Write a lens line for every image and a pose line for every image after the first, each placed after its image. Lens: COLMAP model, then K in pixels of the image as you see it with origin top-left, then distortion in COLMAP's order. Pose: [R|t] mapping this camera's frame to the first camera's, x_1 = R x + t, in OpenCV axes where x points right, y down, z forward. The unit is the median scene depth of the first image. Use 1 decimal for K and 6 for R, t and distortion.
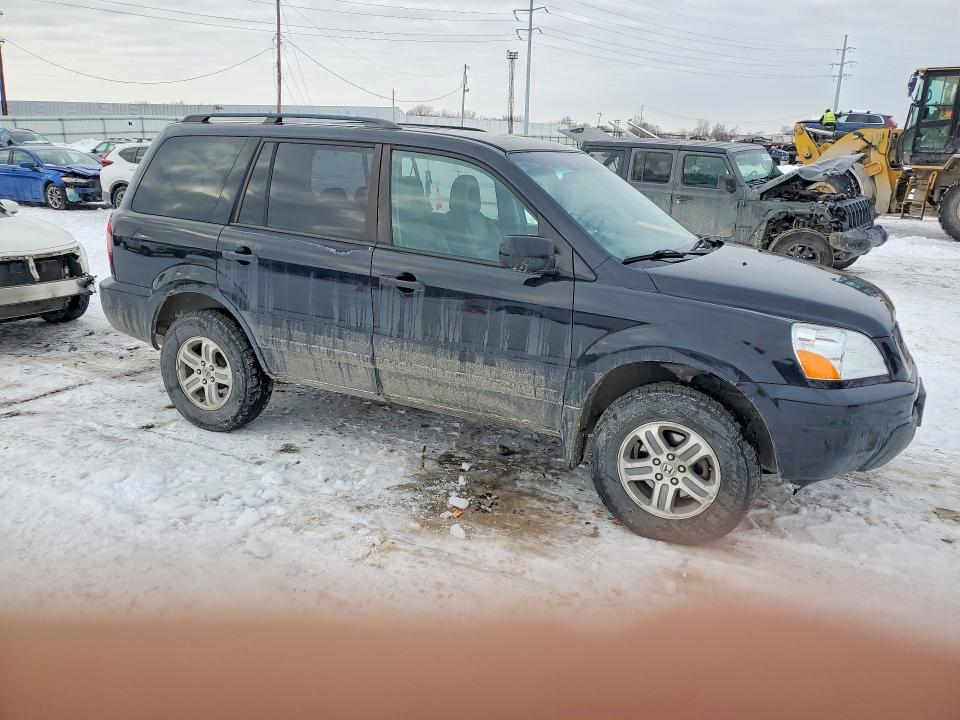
lens RADIAL K [[775.5, 0, 480.0], [0, 775.5, 360.0], [0, 0, 1]] dist [0.052862, -0.006369]
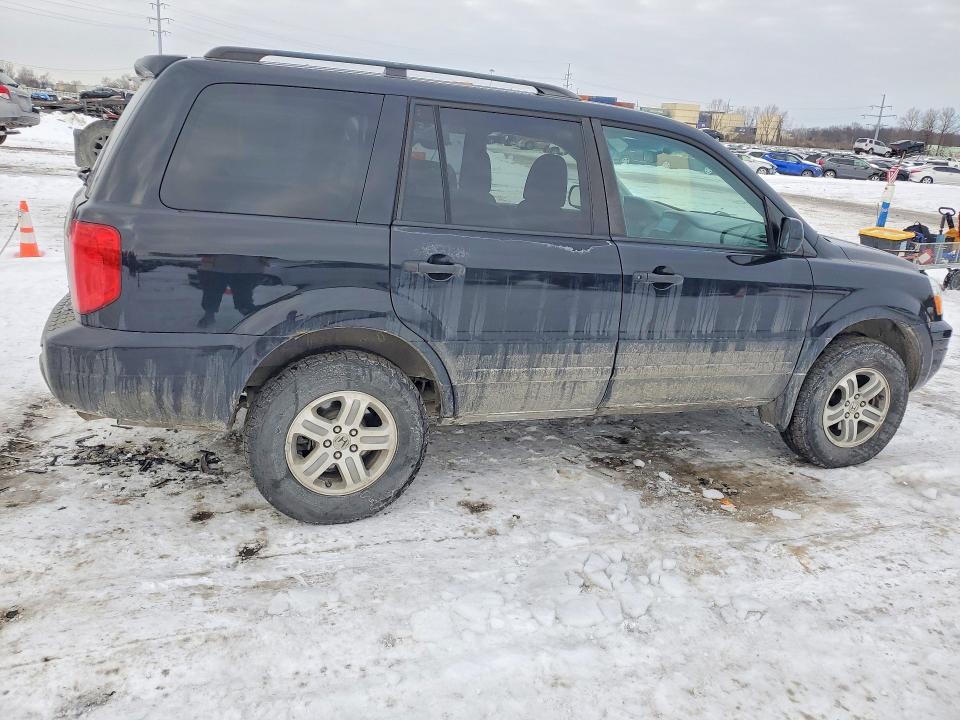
lens RADIAL K [[775.5, 0, 480.0], [0, 775.5, 360.0], [0, 0, 1]] dist [0.052862, -0.006369]
pose [[0.654323, -0.178628, 0.734816, -0.823540], [0.144056, 0.983350, 0.110768, -0.122041], [-0.742368, 0.033376, 0.669161, 0.489461]]
